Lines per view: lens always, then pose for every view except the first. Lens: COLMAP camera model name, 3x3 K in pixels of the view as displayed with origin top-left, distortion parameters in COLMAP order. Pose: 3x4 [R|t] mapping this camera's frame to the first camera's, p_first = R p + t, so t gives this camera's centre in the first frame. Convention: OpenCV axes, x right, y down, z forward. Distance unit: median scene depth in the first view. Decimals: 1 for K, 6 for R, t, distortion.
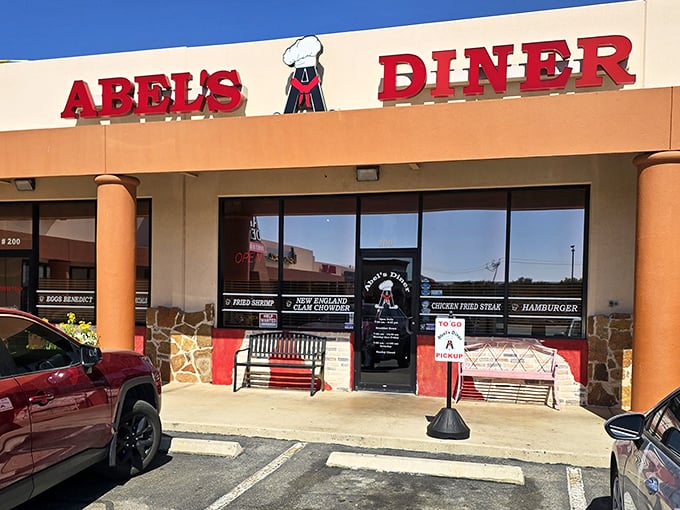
lens RADIAL K [[800.1, 0, 340.0], [0, 800.1, 255.0], [0, 0, 1]] dist [0.002605, -0.002211]
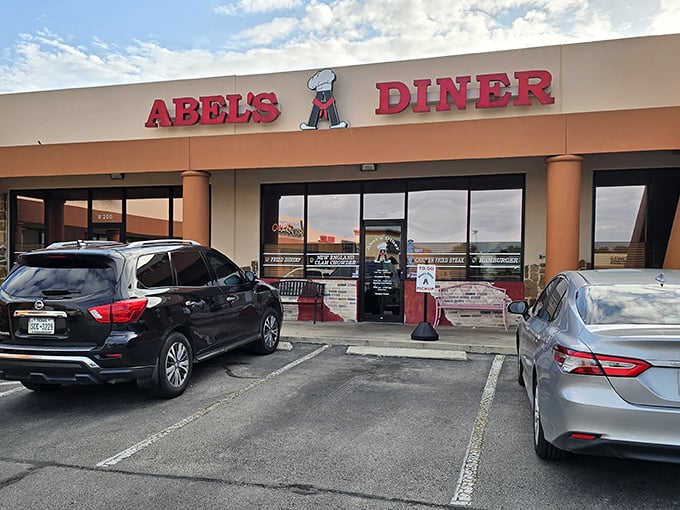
lens RADIAL K [[711.5, 0, 340.0], [0, 711.5, 255.0], [0, 0, 1]] dist [0.002093, 0.001754]
pose [[0.999921, -0.010770, 0.006423, -0.025073], [0.010490, 0.999054, 0.042201, 0.000807], [-0.006872, -0.042130, 0.999088, -0.251284]]
